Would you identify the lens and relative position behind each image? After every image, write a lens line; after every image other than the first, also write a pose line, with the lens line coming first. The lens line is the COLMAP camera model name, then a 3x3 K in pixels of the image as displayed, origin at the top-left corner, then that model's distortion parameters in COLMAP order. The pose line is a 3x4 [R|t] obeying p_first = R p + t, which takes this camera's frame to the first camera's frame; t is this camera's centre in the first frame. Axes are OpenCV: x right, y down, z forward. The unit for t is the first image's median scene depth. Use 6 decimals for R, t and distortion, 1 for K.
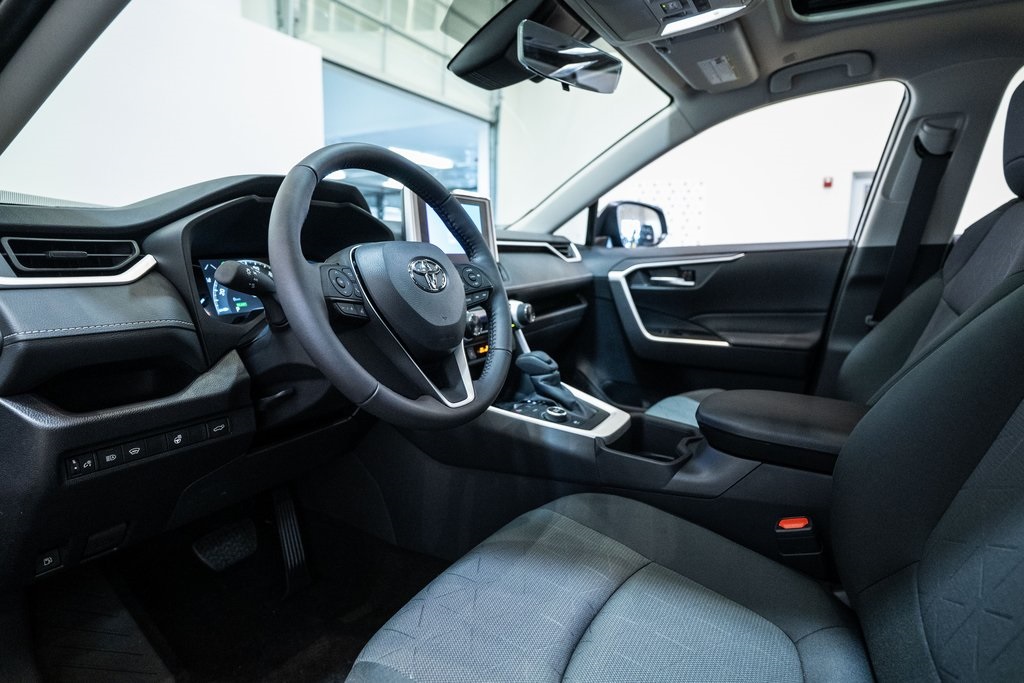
lens RADIAL K [[493.6, 0, 509.2], [0, 493.6, 320.3], [0, 0, 1]] dist [-0.054708, 0.000051]
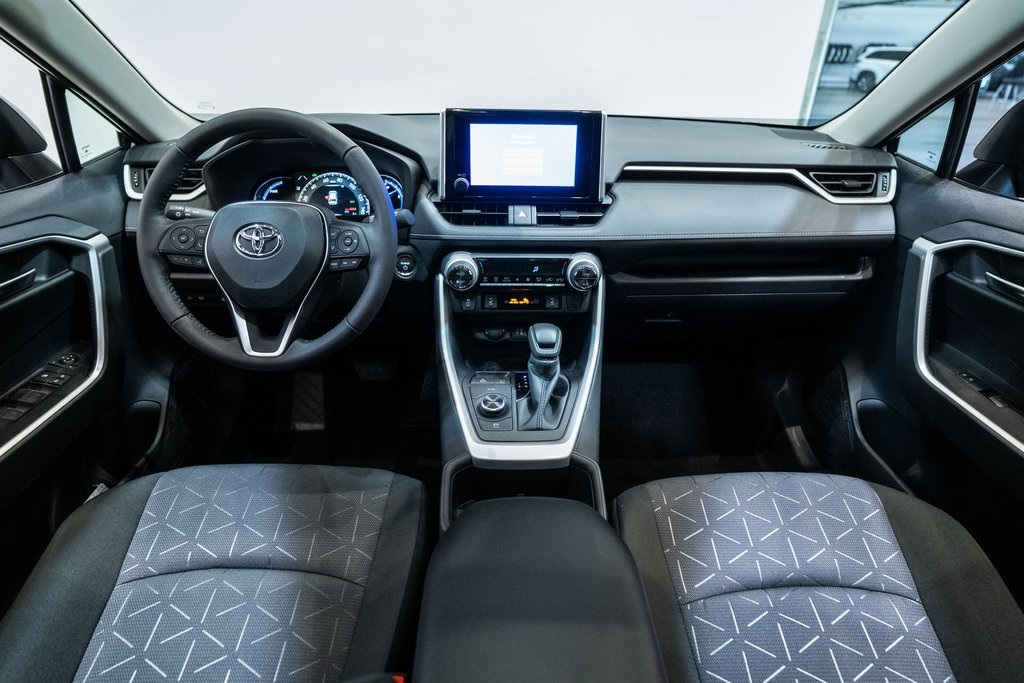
lens RADIAL K [[493.6, 0, 509.2], [0, 493.6, 320.3], [0, 0, 1]] dist [-0.054708, 0.000051]
pose [[0.573051, 0.385233, -0.723332, 0.354270], [-0.139972, 0.915668, 0.376776, -0.144042], [0.807478, -0.114666, 0.578646, 0.275846]]
